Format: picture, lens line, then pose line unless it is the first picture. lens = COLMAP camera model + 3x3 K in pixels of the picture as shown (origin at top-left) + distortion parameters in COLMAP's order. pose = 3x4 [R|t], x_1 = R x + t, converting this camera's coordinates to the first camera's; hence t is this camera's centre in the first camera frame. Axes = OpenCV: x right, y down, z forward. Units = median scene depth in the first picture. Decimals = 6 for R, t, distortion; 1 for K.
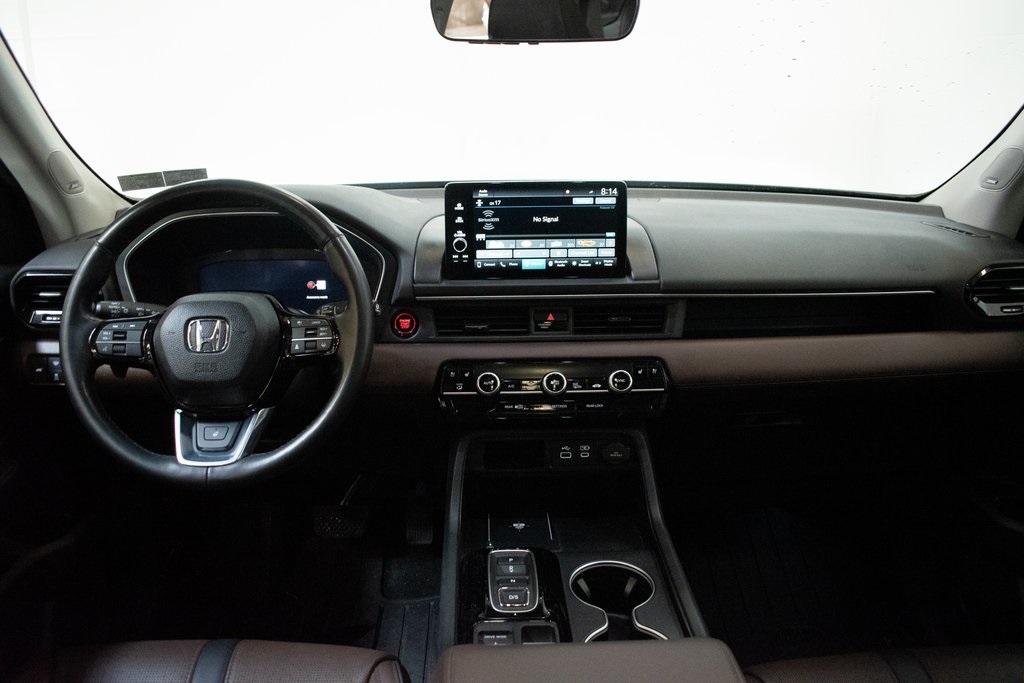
lens RADIAL K [[791.5, 0, 512.0], [0, 791.5, 341.5], [0, 0, 1]] dist [-0.101030, 0.014348]
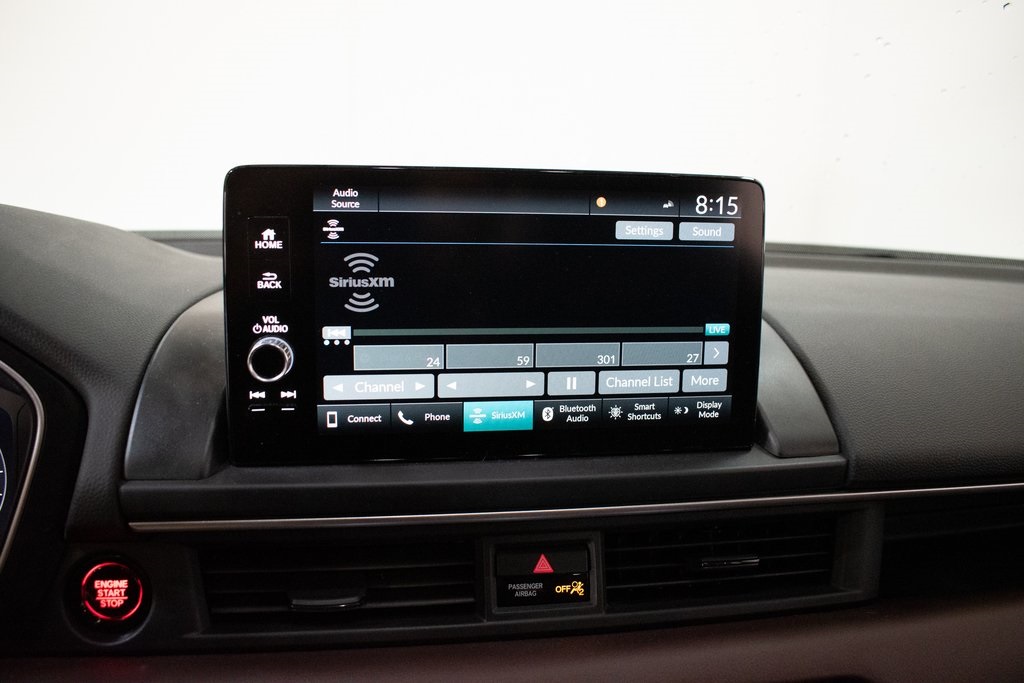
lens RADIAL K [[791.5, 0, 512.0], [0, 791.5, 341.5], [0, 0, 1]] dist [-0.101030, 0.014348]
pose [[0.991136, 0.003717, 0.132798, -0.011450], [0.012357, 0.992696, -0.120009, -0.090254], [-0.132274, 0.120586, 0.983851, 0.675323]]
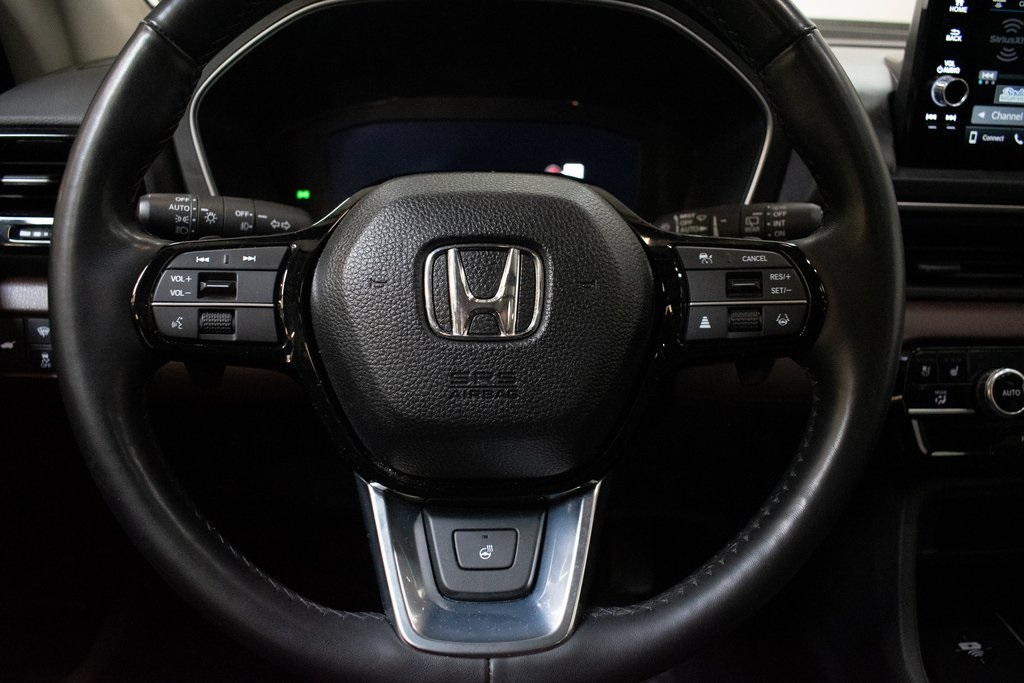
lens RADIAL K [[791.5, 0, 512.0], [0, 791.5, 341.5], [0, 0, 1]] dist [-0.101030, 0.014348]
pose [[0.999822, 0.016194, 0.009660, -0.322513], [-0.017129, 0.994193, 0.106238, -0.019770], [-0.007883, -0.106384, 0.994294, 0.546475]]
